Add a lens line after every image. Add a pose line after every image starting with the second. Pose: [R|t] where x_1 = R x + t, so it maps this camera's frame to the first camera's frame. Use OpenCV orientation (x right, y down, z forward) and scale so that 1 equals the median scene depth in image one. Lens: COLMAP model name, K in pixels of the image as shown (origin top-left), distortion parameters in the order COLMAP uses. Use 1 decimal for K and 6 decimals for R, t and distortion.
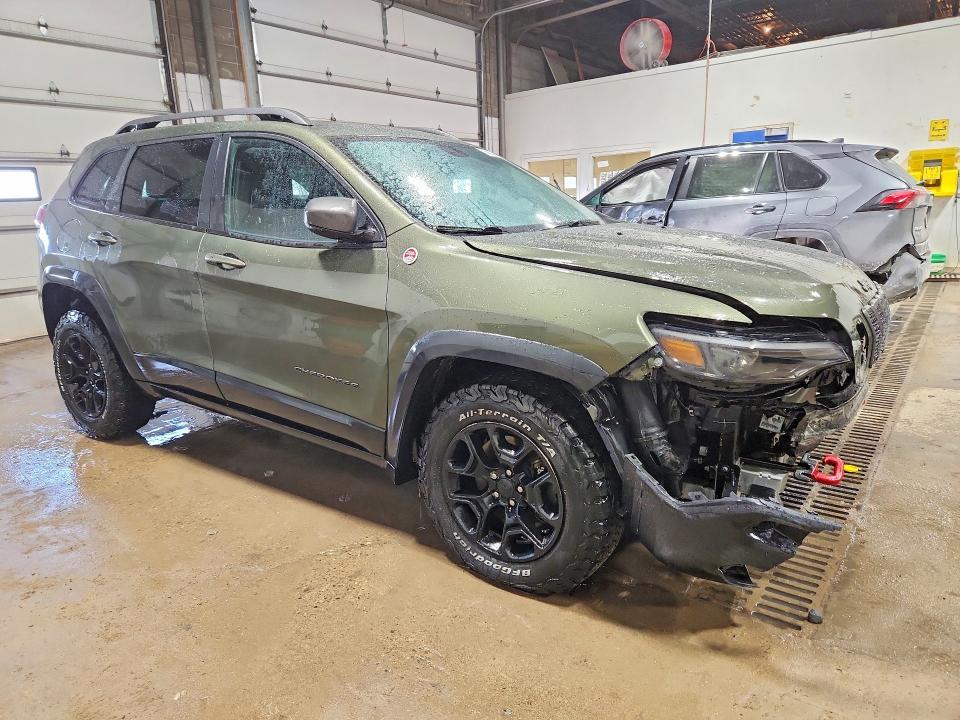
lens RADIAL K [[642.3, 0, 483.5], [0, 642.3, 364.5], [0, 0, 1]] dist [0.005450, 0.007091]
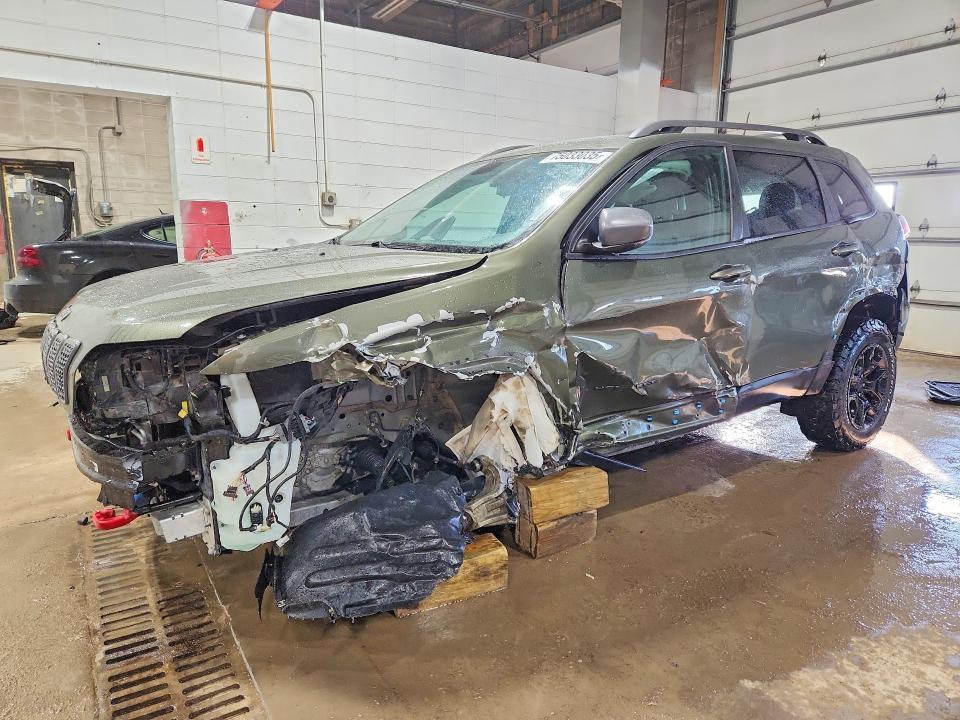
lens RADIAL K [[642.3, 0, 480.9], [0, 642.3, 361.7], [0, 0, 1]] dist [0.005450, 0.007091]
pose [[-0.342235, 0.218502, -0.913856, 0.657646], [-0.228912, 0.923893, 0.306628, -0.261782], [0.911303, 0.314132, -0.266171, 0.946988]]
